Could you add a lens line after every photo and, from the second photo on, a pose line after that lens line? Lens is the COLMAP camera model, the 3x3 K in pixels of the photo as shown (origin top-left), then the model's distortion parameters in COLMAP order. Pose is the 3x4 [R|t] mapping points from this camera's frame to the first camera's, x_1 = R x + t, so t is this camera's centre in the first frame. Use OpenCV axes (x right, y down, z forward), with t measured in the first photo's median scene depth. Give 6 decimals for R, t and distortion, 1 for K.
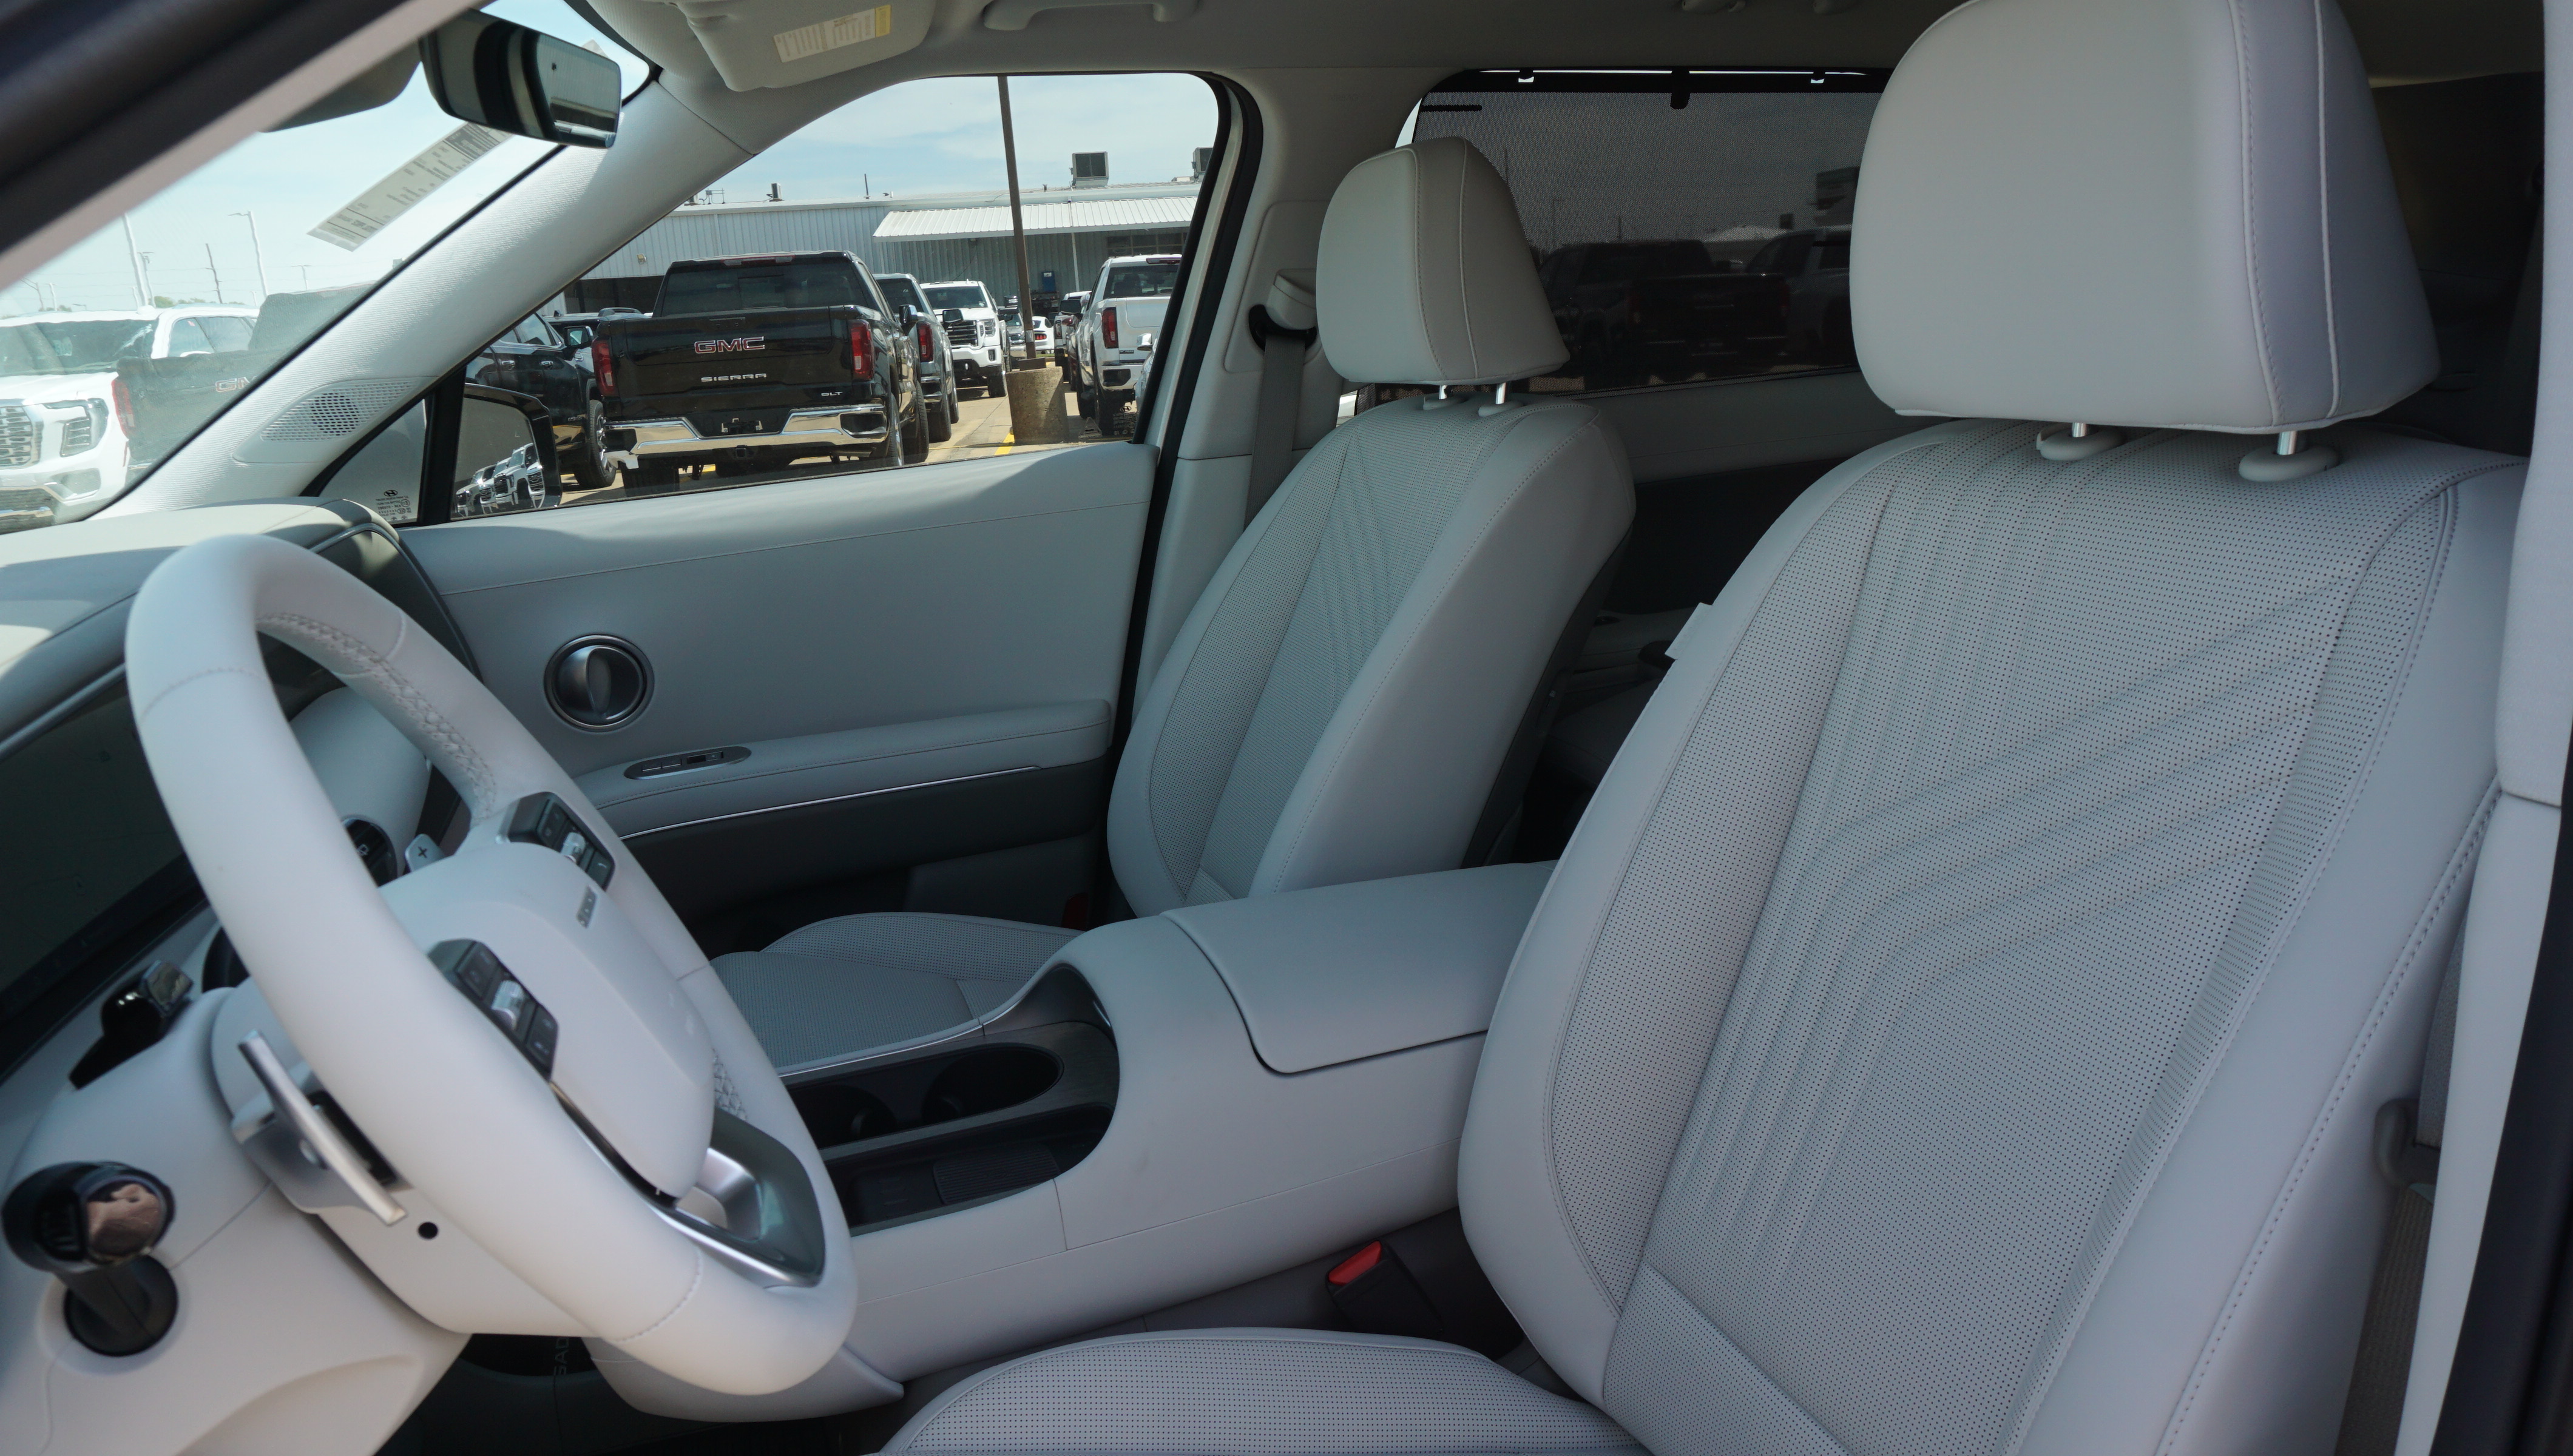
lens RADIAL K [[1687.0, 0, 1286.9], [0, 1687.0, 739.9], [0, 0, 1]] dist [-0.029619, -0.000239]
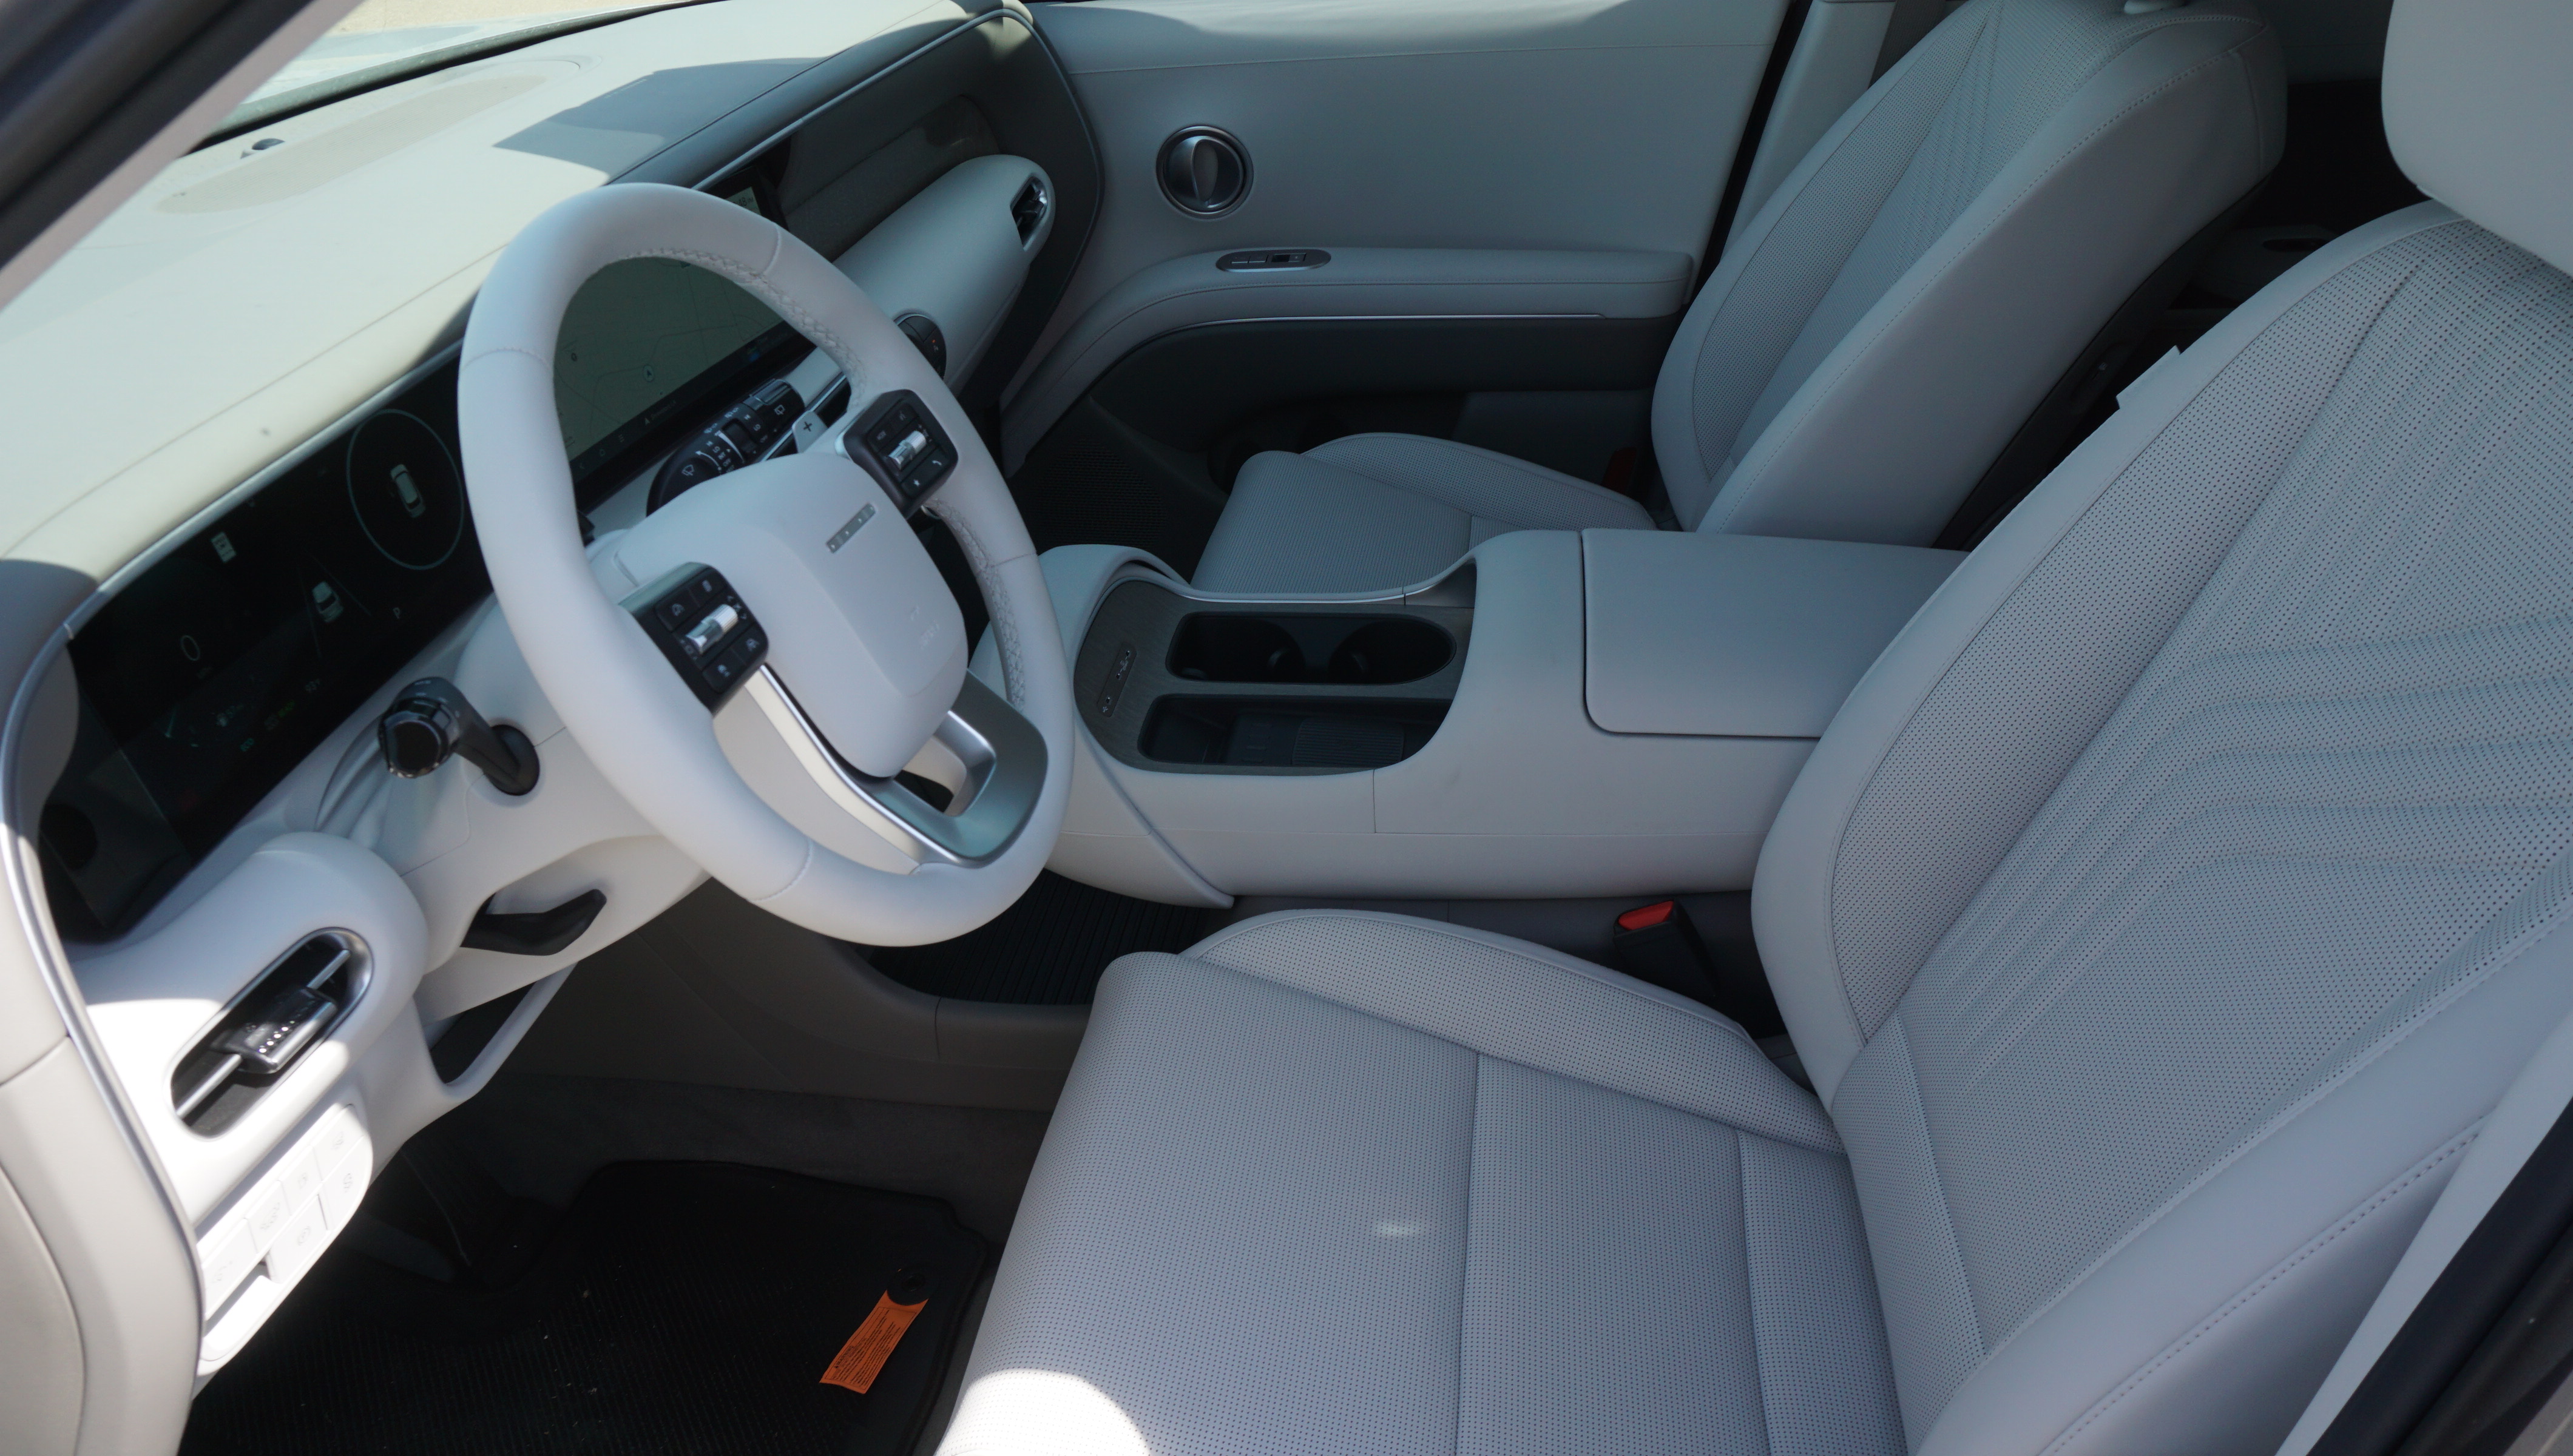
lens RADIAL K [[1681.1, 0, 1297.7], [0, 1681.1, 730.4], [0, 0, 1]] dist [-0.036033, 0.004011]
pose [[0.889643, 0.263165, -0.373202, 0.187505], [-0.128252, 0.928344, 0.348898, -0.118837], [0.438278, -0.262530, 0.859646, 0.031429]]
